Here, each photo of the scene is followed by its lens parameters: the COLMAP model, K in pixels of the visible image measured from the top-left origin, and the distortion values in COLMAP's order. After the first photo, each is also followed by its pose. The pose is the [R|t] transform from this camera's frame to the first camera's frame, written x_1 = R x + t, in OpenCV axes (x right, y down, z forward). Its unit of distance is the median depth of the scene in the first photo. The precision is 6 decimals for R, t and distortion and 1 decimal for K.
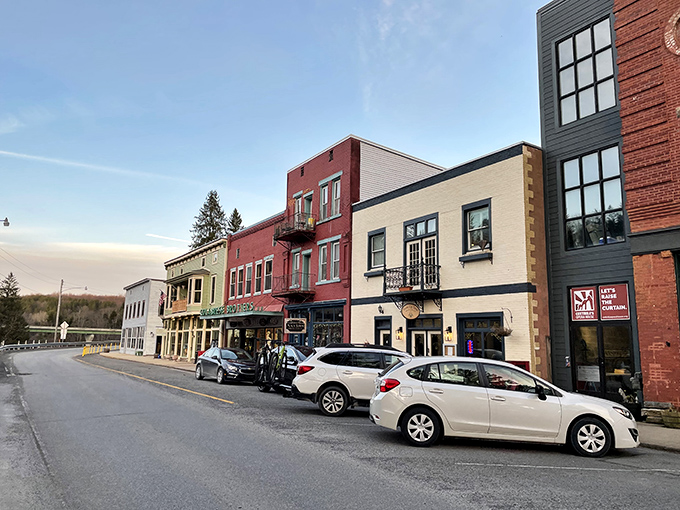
lens RADIAL K [[517.5, 0, 339.4], [0, 517.5, 253.3], [0, 0, 1]] dist [0.011424, 0.001616]
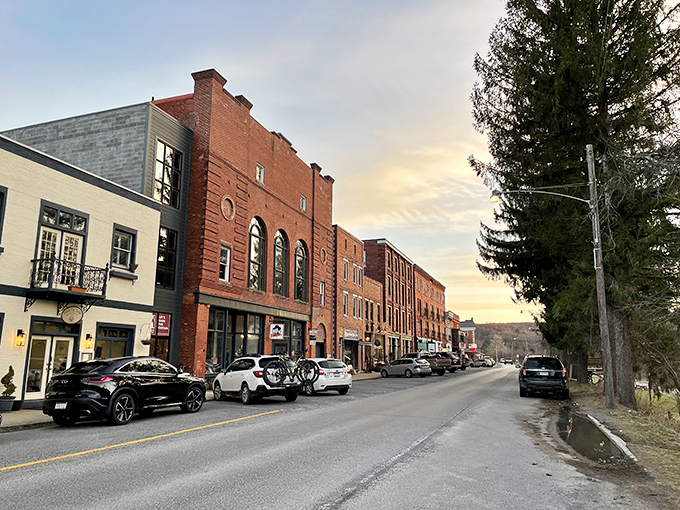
lens RADIAL K [[517.5, 0, 339.9], [0, 517.5, 256.0], [0, 0, 1]] dist [0.011424, 0.001616]
pose [[-0.617324, 0.128099, 0.776210, -0.896546], [-0.147516, 0.950305, -0.274150, 0.204326], [-0.772755, -0.283743, -0.567750, 1.252401]]
